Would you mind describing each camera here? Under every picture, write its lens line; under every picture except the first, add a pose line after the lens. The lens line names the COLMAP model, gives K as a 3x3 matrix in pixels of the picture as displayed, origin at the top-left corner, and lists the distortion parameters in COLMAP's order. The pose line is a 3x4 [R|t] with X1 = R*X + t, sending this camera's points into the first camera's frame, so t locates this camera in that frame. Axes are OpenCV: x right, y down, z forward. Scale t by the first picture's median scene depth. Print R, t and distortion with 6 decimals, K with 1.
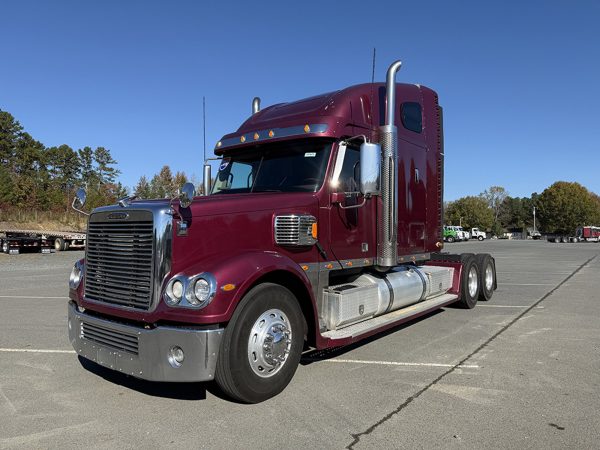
lens RADIAL K [[423.7, 0, 284.0], [0, 423.7, 224.8], [0, 0, 1]] dist [0.044077, -0.029266]
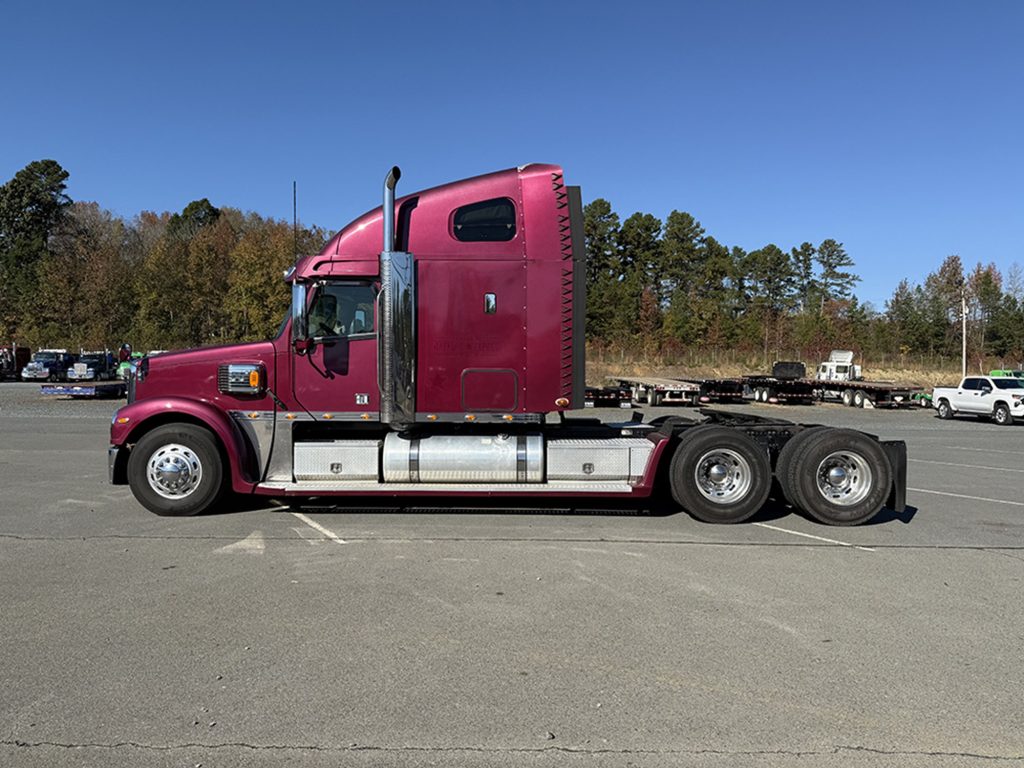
lens RADIAL K [[723.1, 0, 525.2], [0, 723.1, 388.5], [0, 0, 1]] dist [0.044077, -0.029266]
pose [[0.623450, 0.015922, -0.781701, 0.134374], [0.005483, 0.999679, 0.024735, -0.000241], [0.781844, -0.019707, 0.623162, 0.030221]]
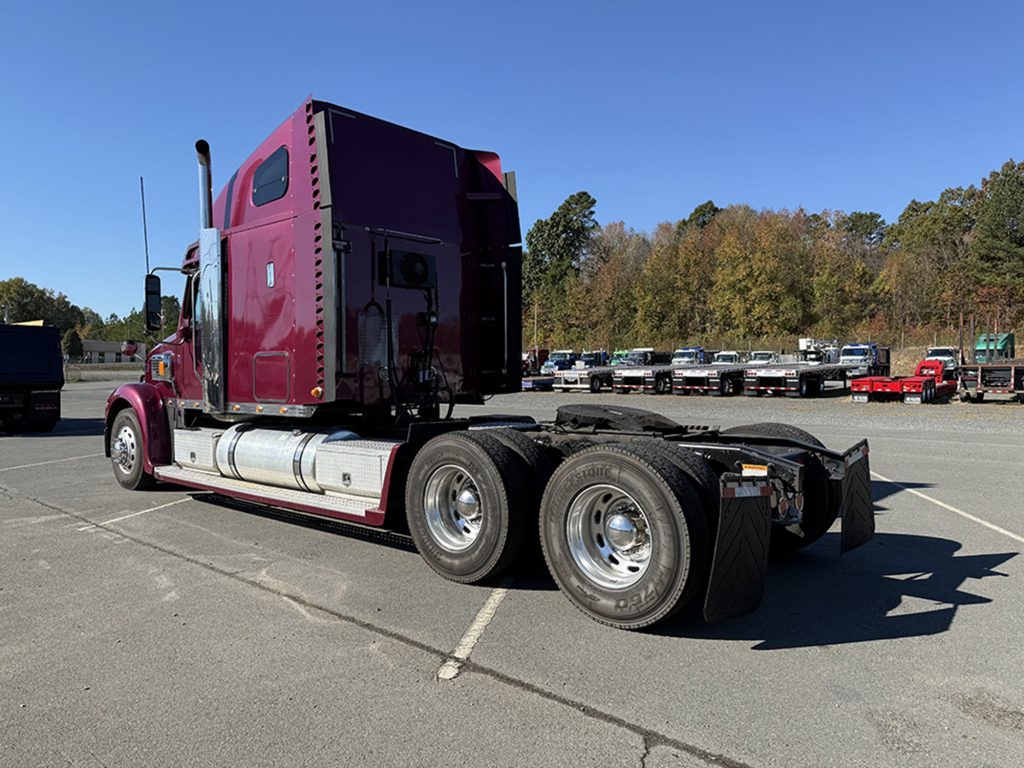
lens RADIAL K [[723.1, 0, 505.6], [0, 723.1, 387.4], [0, 0, 1]] dist [0.044077, -0.029266]
pose [[-0.055276, 0.021280, -0.998244, 0.138071], [0.022519, 0.999545, 0.020060, 0.003308], [0.998217, -0.021370, -0.055730, 0.147290]]
